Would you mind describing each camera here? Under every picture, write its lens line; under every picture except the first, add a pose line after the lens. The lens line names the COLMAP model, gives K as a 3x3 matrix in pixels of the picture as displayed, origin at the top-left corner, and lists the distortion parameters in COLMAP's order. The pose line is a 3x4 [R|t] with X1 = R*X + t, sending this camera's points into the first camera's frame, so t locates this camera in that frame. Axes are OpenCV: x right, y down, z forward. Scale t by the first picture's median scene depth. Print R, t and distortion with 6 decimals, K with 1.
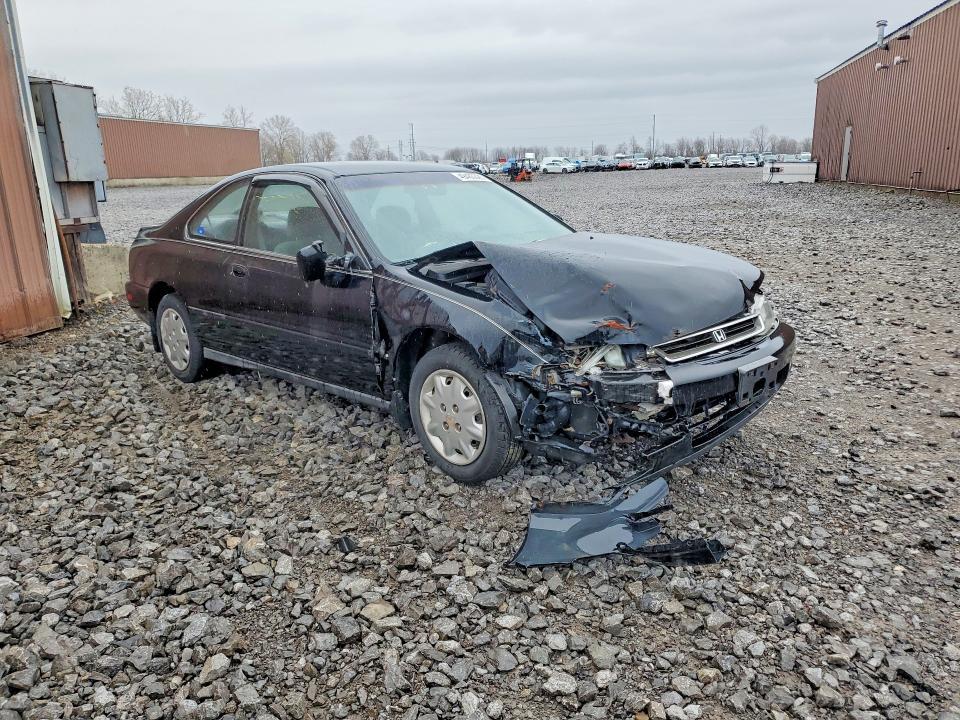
lens RADIAL K [[744.7, 0, 476.7], [0, 744.7, 357.0], [0, 0, 1]] dist [0.009637, 0.000097]
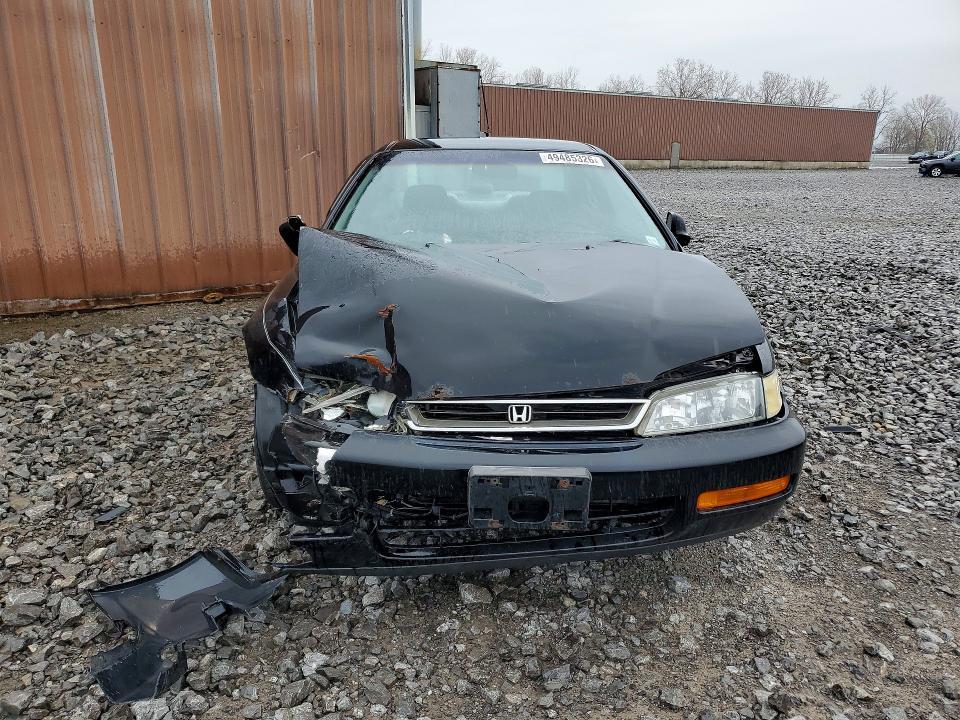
lens RADIAL K [[744.7, 0, 479.8], [0, 744.7, 364.7], [0, 0, 1]] dist [0.009637, 0.000097]
pose [[0.730905, 0.215595, -0.647531, 0.699574], [-0.196082, 0.975127, 0.103340, -0.127930], [0.653704, 0.051437, 0.755000, 0.488323]]
